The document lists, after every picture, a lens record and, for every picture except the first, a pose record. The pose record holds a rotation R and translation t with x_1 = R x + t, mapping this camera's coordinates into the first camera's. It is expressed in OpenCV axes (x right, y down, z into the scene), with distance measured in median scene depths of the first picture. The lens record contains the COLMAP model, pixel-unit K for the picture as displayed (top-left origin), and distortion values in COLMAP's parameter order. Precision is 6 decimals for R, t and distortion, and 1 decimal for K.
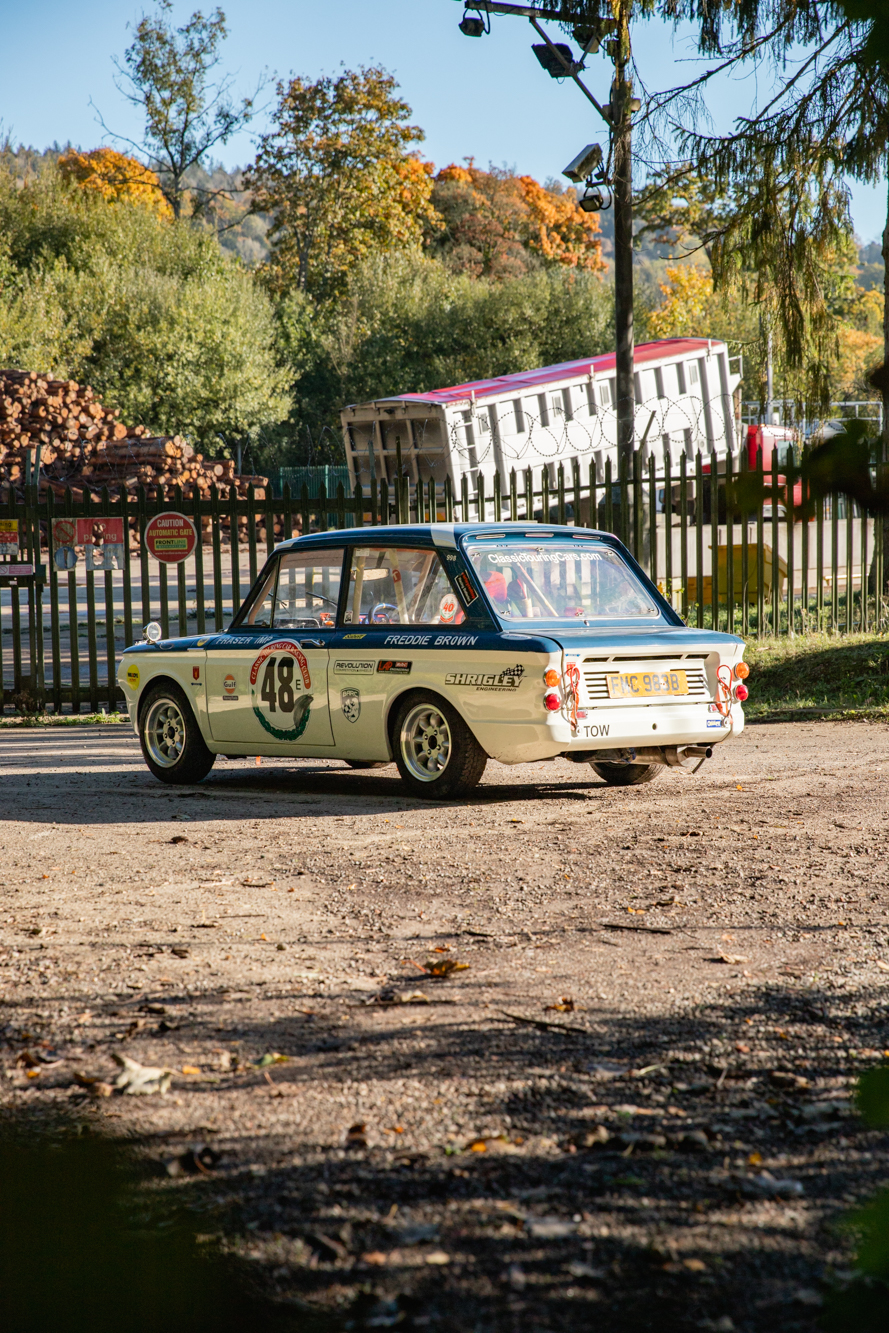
lens RADIAL K [[2427.7, 0, 465.6], [0, 2427.7, 699.3], [0, 0, 1]] dist [0.207074, 0.127635]
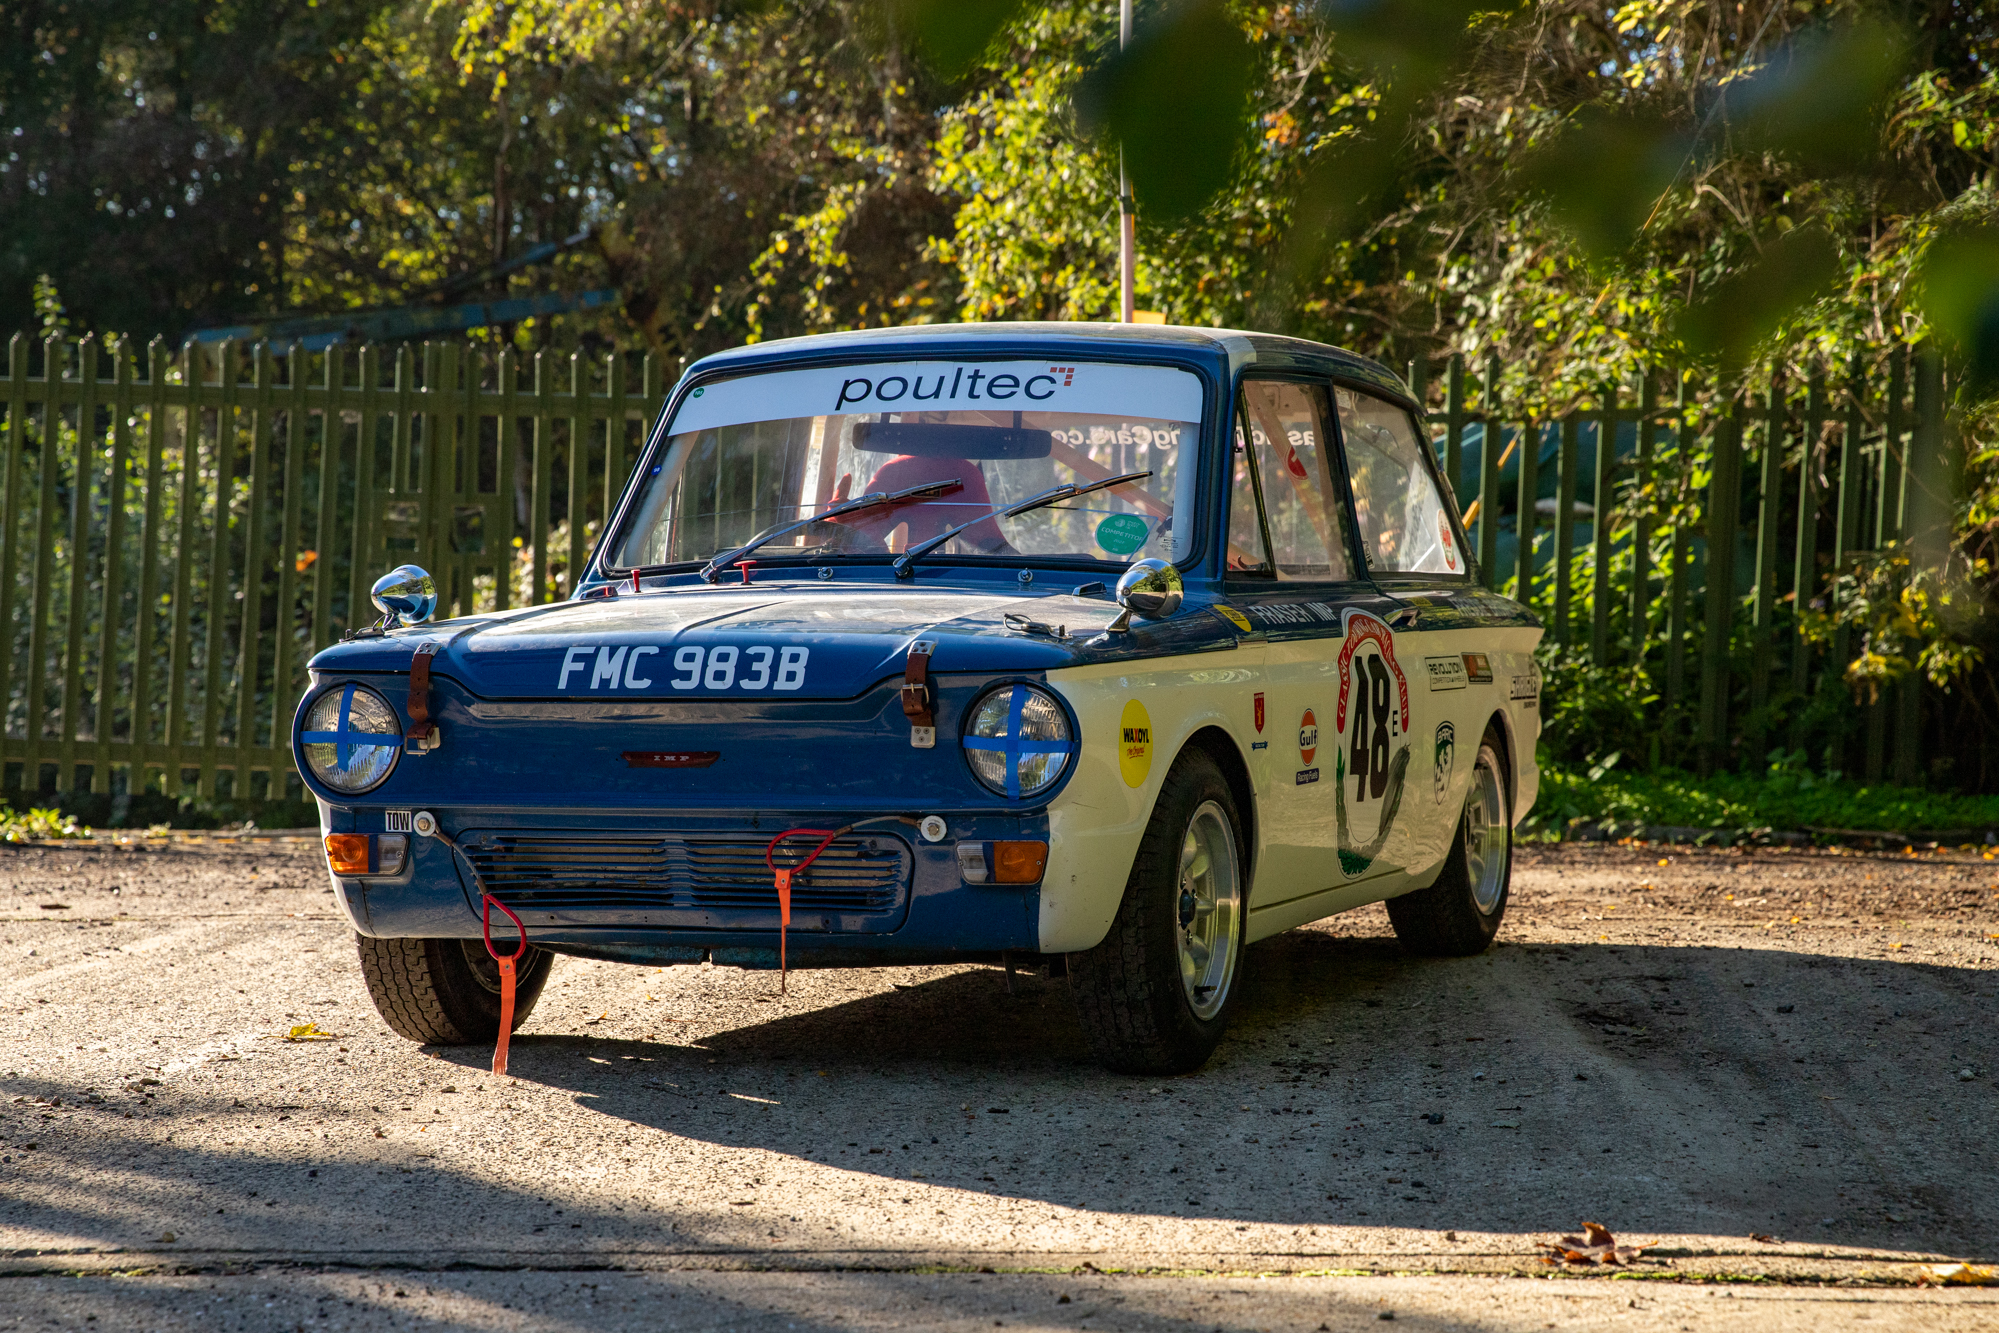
lens RADIAL K [[3907.8, 0, 1001.0], [0, 3907.8, 701.5], [0, 0, 1]] dist [0.197367, 0.250840]
pose [[-0.465956, -0.011206, 0.884737, -0.334682], [0.040766, 0.998586, 0.034118, -0.018855], [-0.883869, 0.051965, -0.464840, 0.753936]]
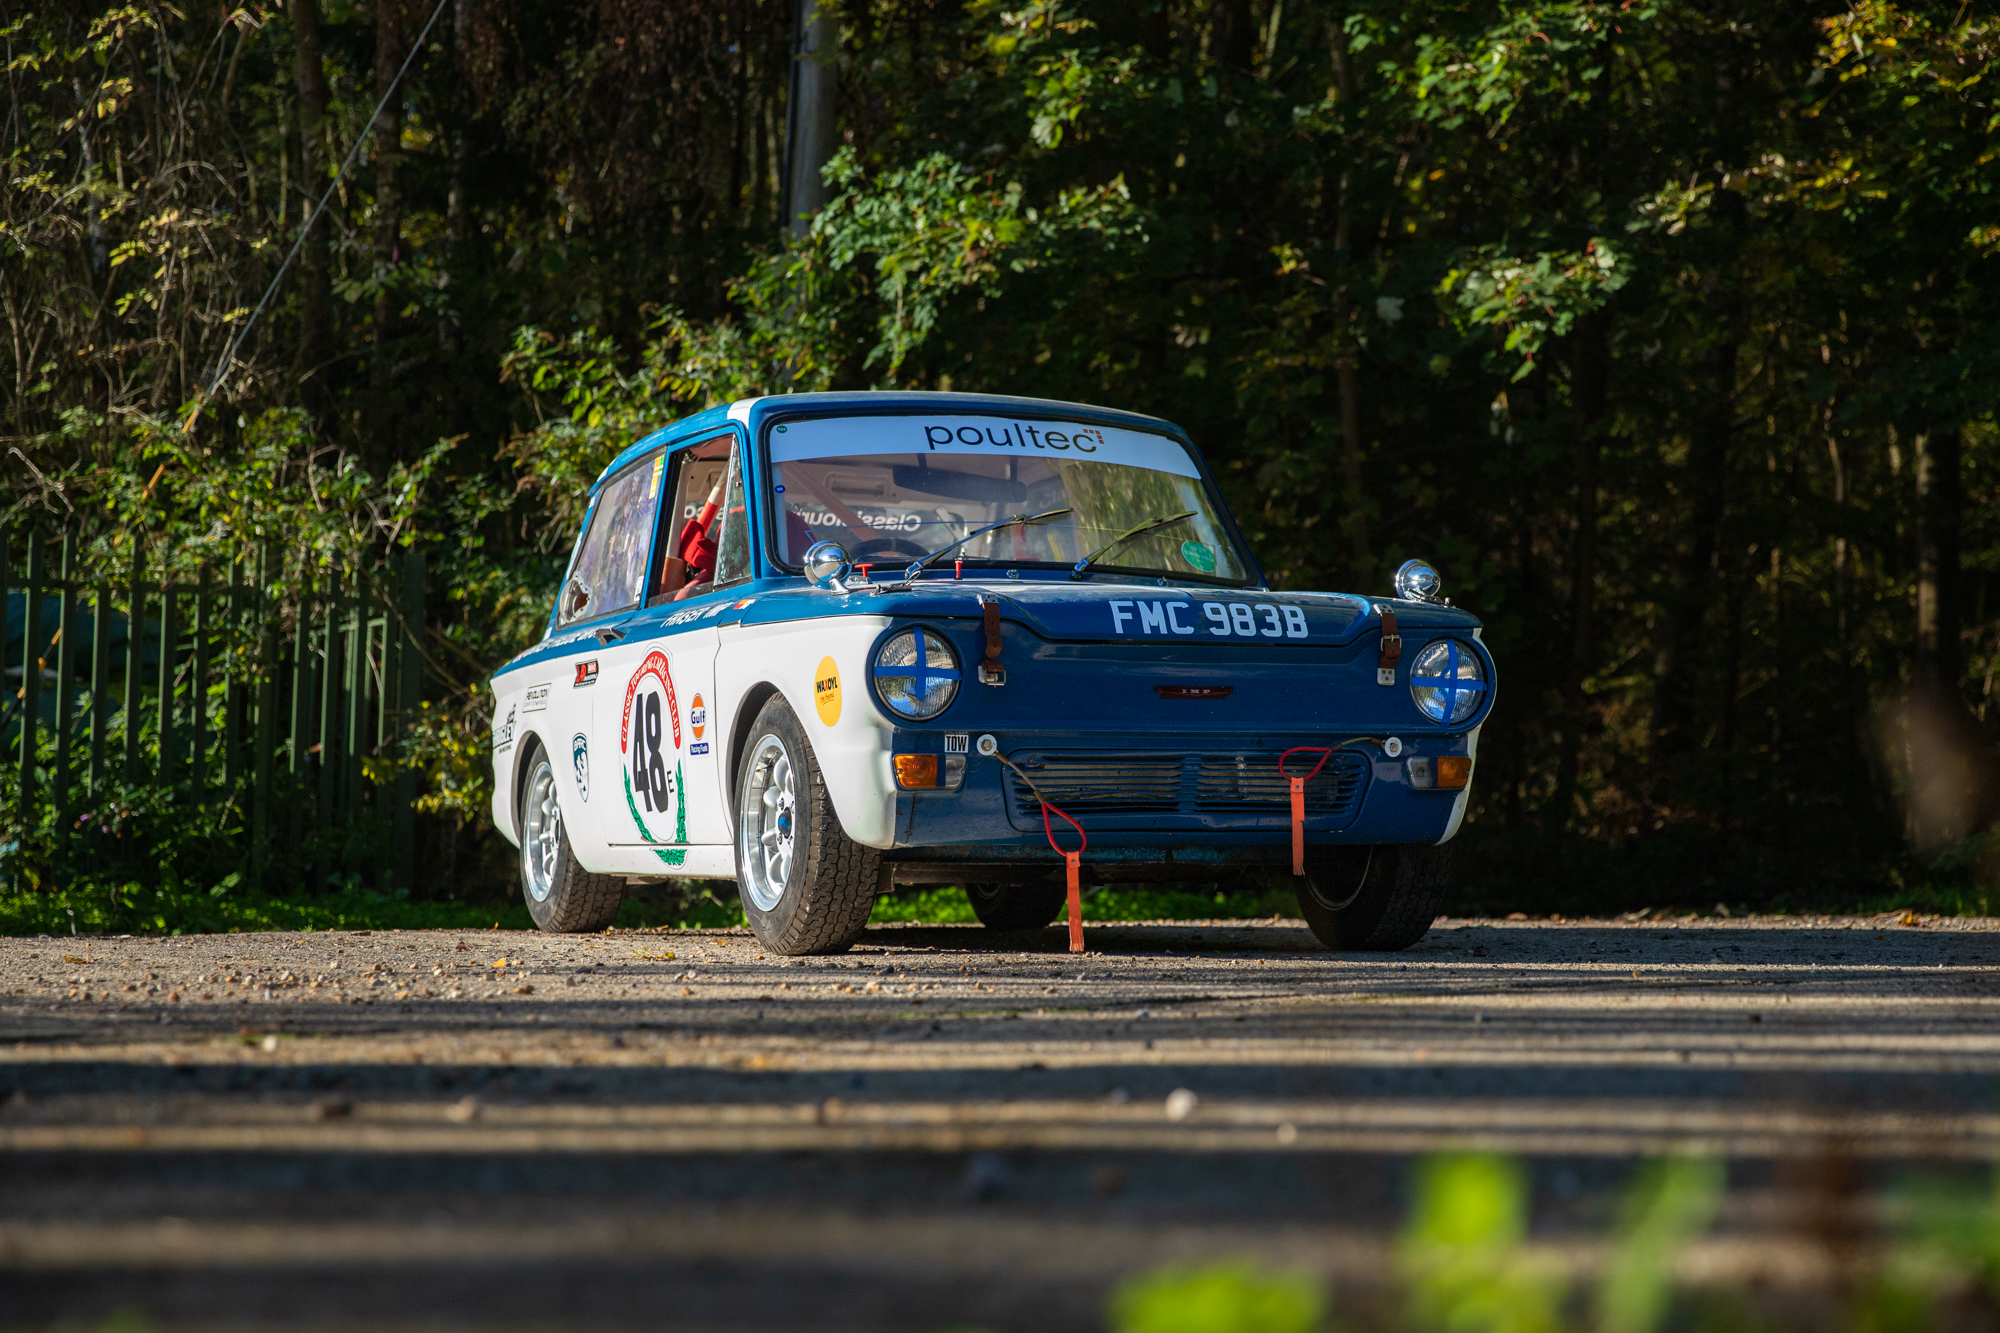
lens RADIAL K [[3424.1, 0, 1000.0], [0, 3424.1, 666.5], [0, 0, 1]] dist [0.142713, -0.018938]
pose [[-0.934901, 0.033239, 0.353348, -0.161095], [0.024559, 0.999277, -0.029022, 0.000884], [-0.354057, -0.018455, -0.935042, 0.946782]]
